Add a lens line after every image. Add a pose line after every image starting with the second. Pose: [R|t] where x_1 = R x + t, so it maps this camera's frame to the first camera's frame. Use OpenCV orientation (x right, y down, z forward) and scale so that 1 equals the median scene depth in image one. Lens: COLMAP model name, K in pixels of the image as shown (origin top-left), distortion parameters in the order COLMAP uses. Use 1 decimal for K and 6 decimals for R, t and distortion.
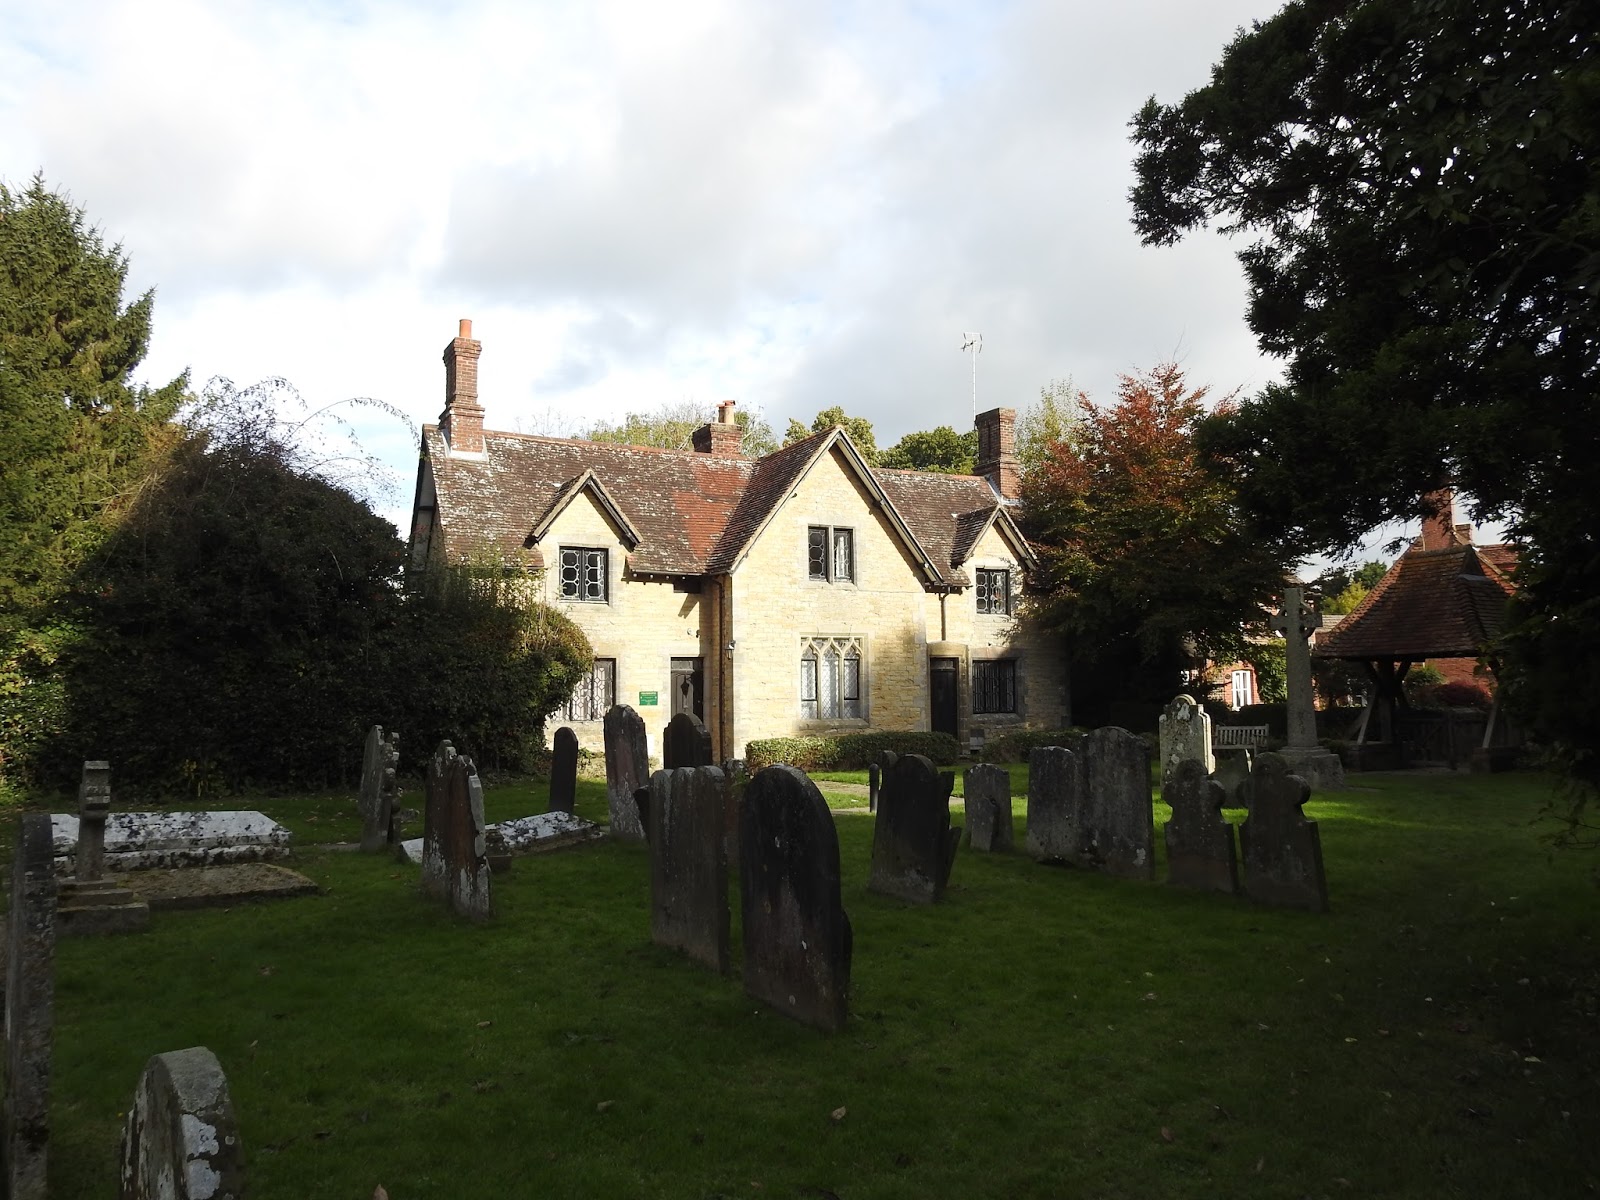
lens RADIAL K [[1163.8, 0, 808.1], [0, 1163.8, 619.4], [0, 0, 1]] dist [0.017620, -0.003125]
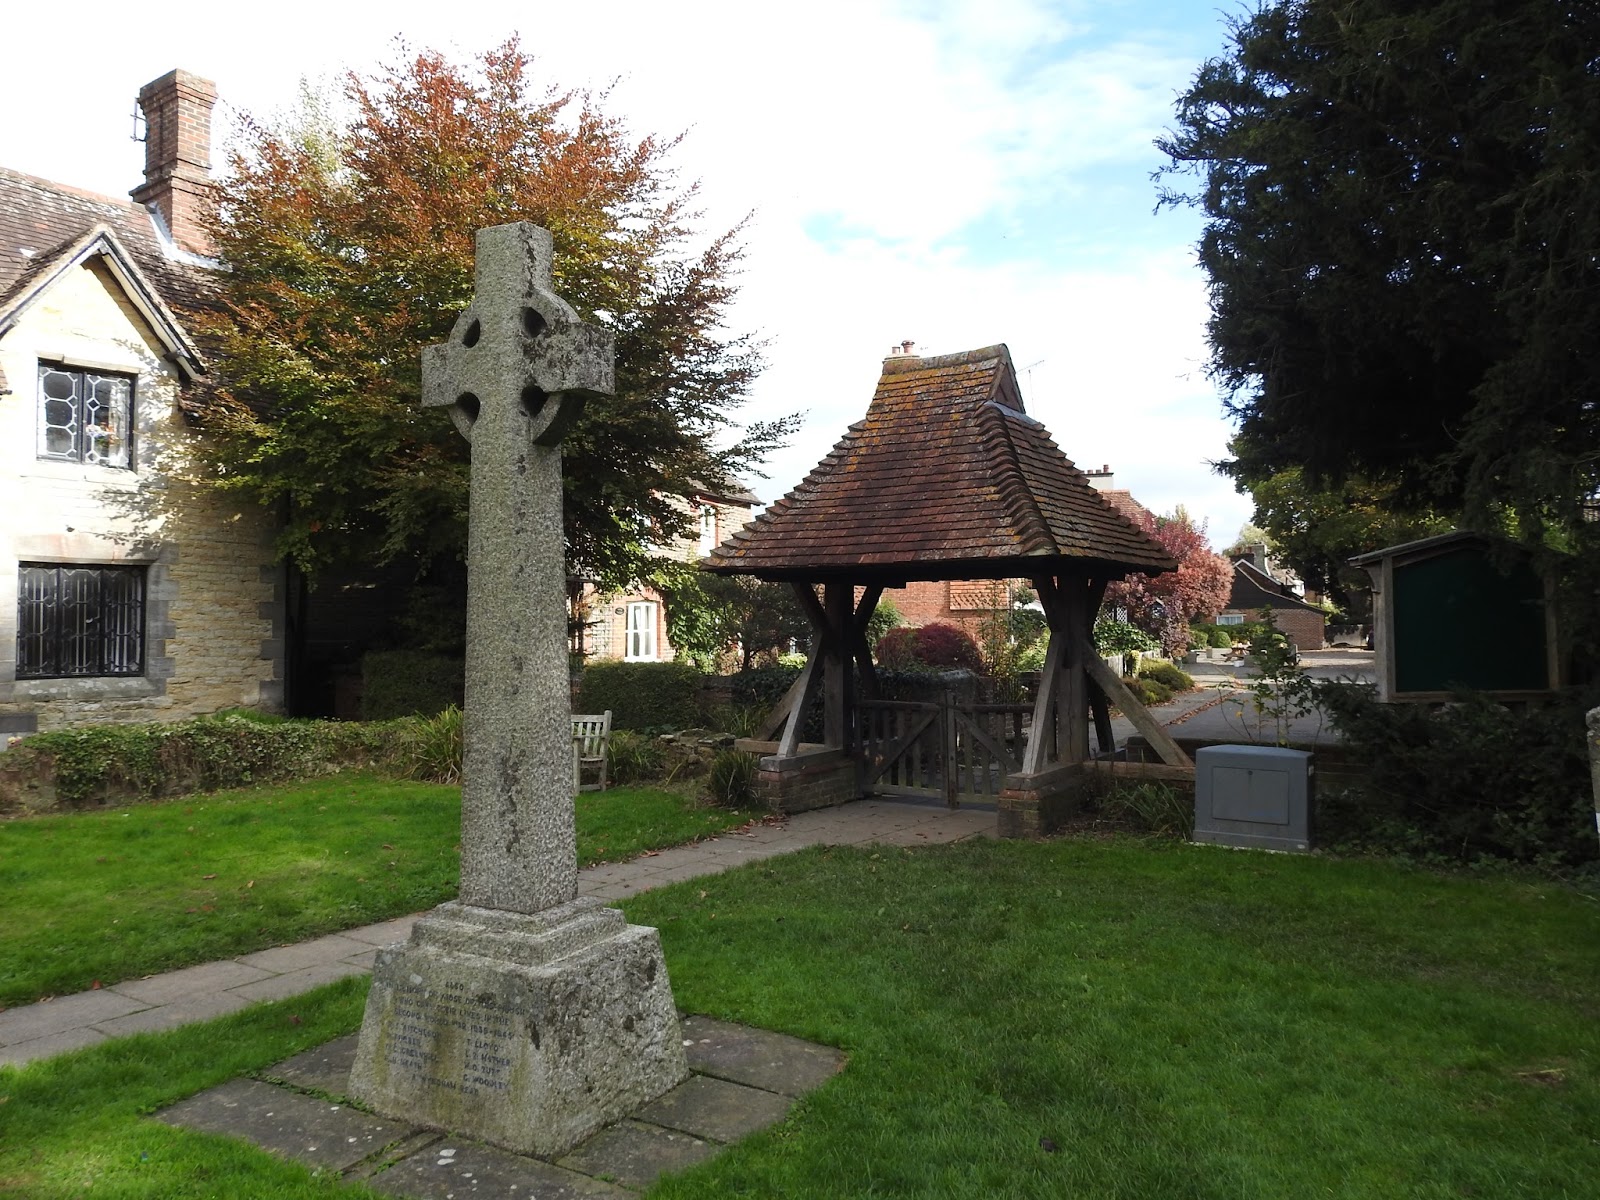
lens RADIAL K [[1154.4, 0, 800.0], [0, 1154.4, 600.0], [0, 0, 1]] dist [-0.002715, 0.003396]
pose [[0.909625, 0.025393, 0.414653, 0.230325], [-0.041756, 0.998664, 0.030441, 0.023857], [-0.413326, -0.045004, 0.909470, 0.468048]]
